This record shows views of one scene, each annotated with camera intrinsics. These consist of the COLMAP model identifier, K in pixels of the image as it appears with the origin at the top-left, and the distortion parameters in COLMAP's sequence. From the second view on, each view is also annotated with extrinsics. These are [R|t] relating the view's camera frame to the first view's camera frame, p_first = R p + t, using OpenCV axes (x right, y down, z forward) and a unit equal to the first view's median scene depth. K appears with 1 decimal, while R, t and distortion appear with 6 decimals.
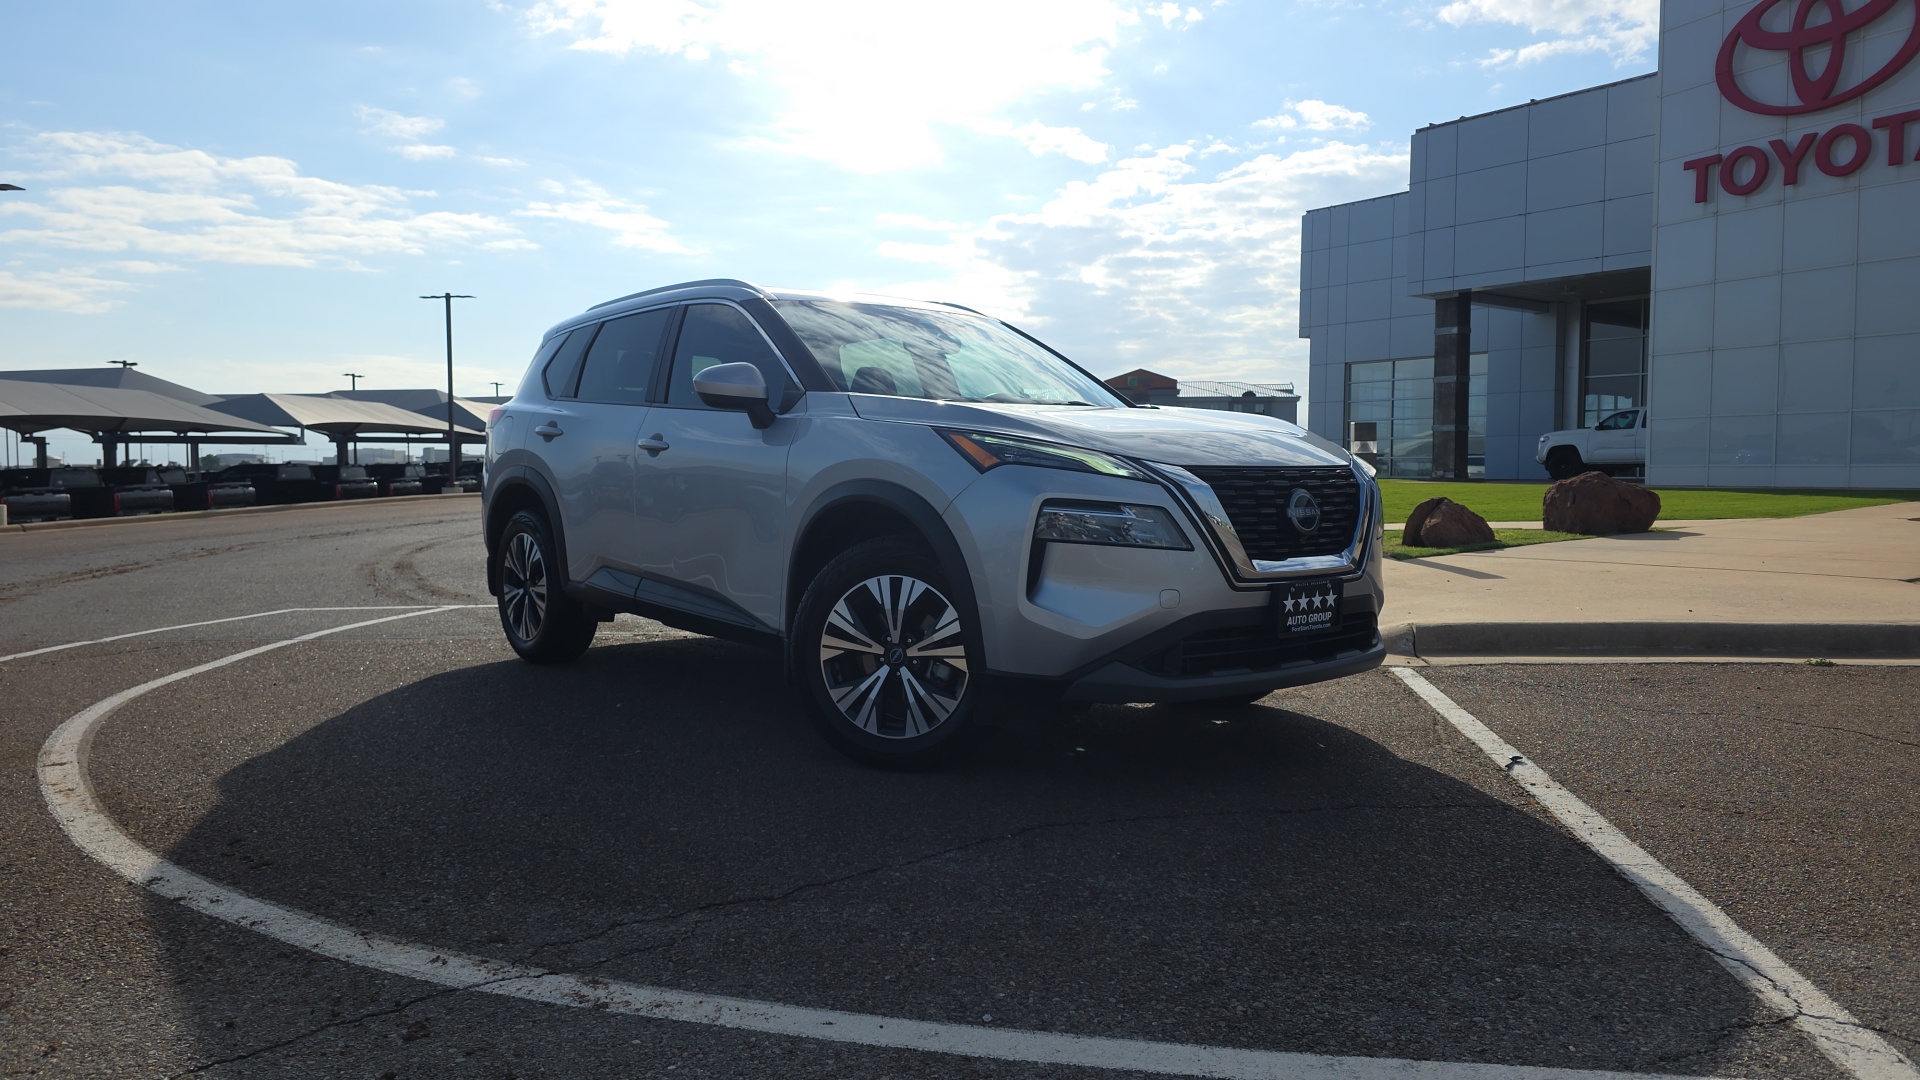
lens RADIAL K [[1298.2, 0, 973.3], [0, 1298.2, 539.8], [0, 0, 1]] dist [0.048622, -0.049285]
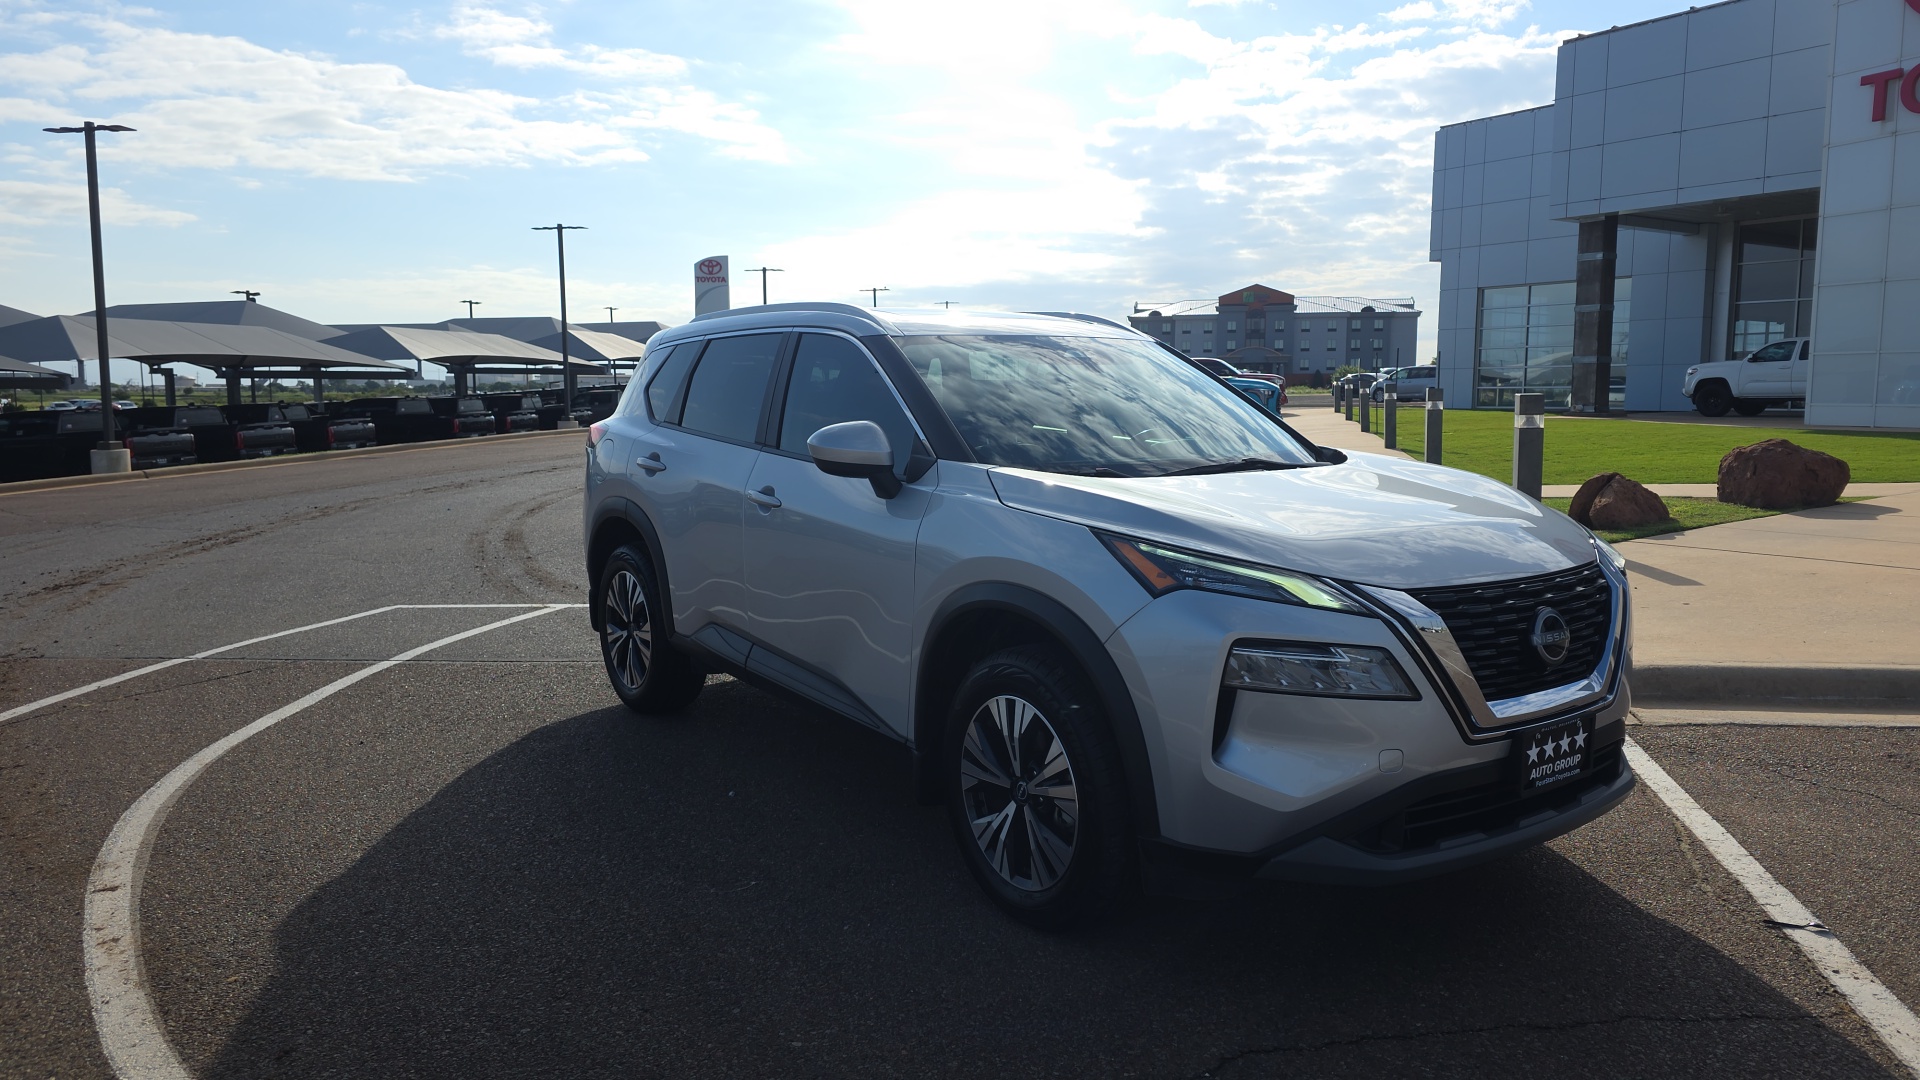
lens RADIAL K [[1298.2, 0, 1025.2], [0, 1298.2, 526.0], [0, 0, 1]] dist [0.048622, -0.049285]
pose [[0.998947, -0.001314, -0.045852, -0.024391], [0.003816, 0.998506, 0.054510, -0.087976], [0.045712, -0.054628, 0.997460, 0.108990]]
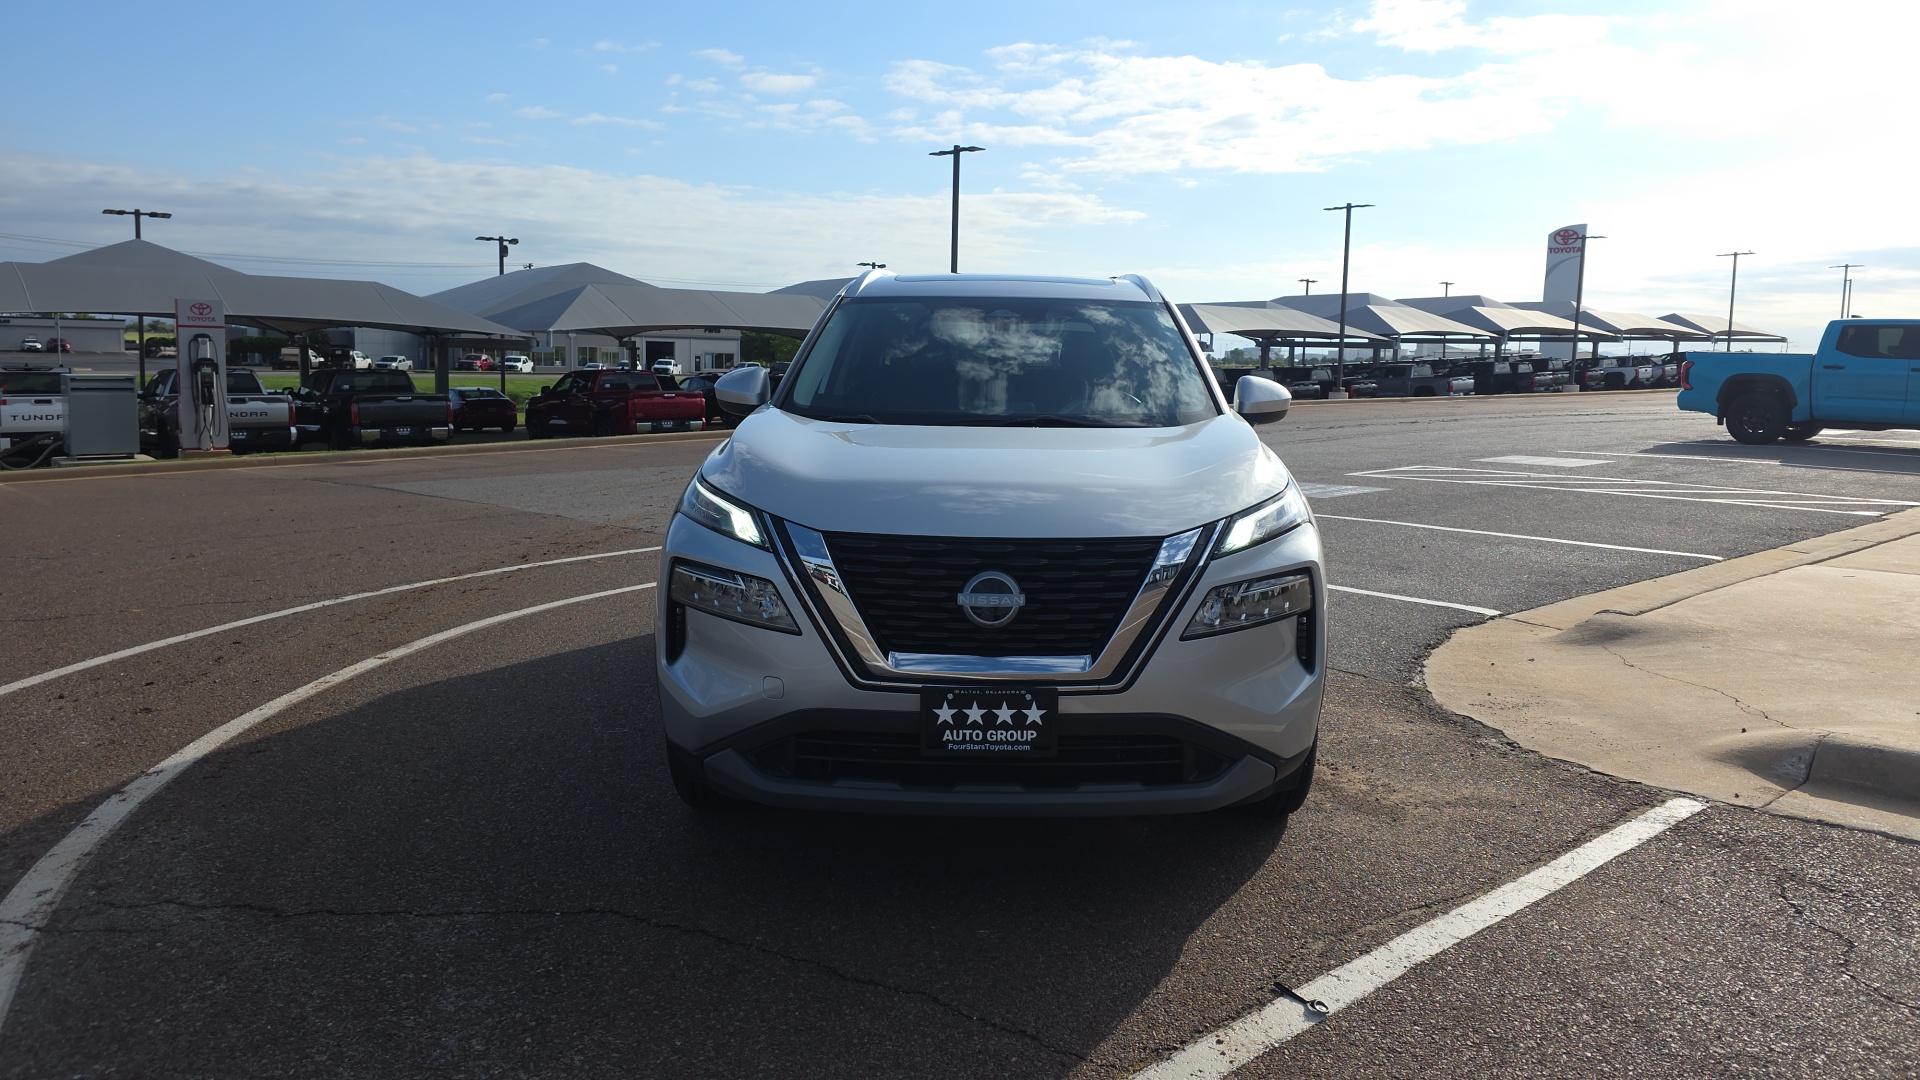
lens RADIAL K [[1298.2, 0, 1021.2], [0, 1298.2, 502.1], [0, 0, 1]] dist [0.048622, -0.049285]
pose [[0.769418, 0.080030, -0.633712, 0.486578], [-0.047006, 0.996524, 0.068777, -0.086351], [0.637014, -0.023130, 0.770505, 0.264041]]
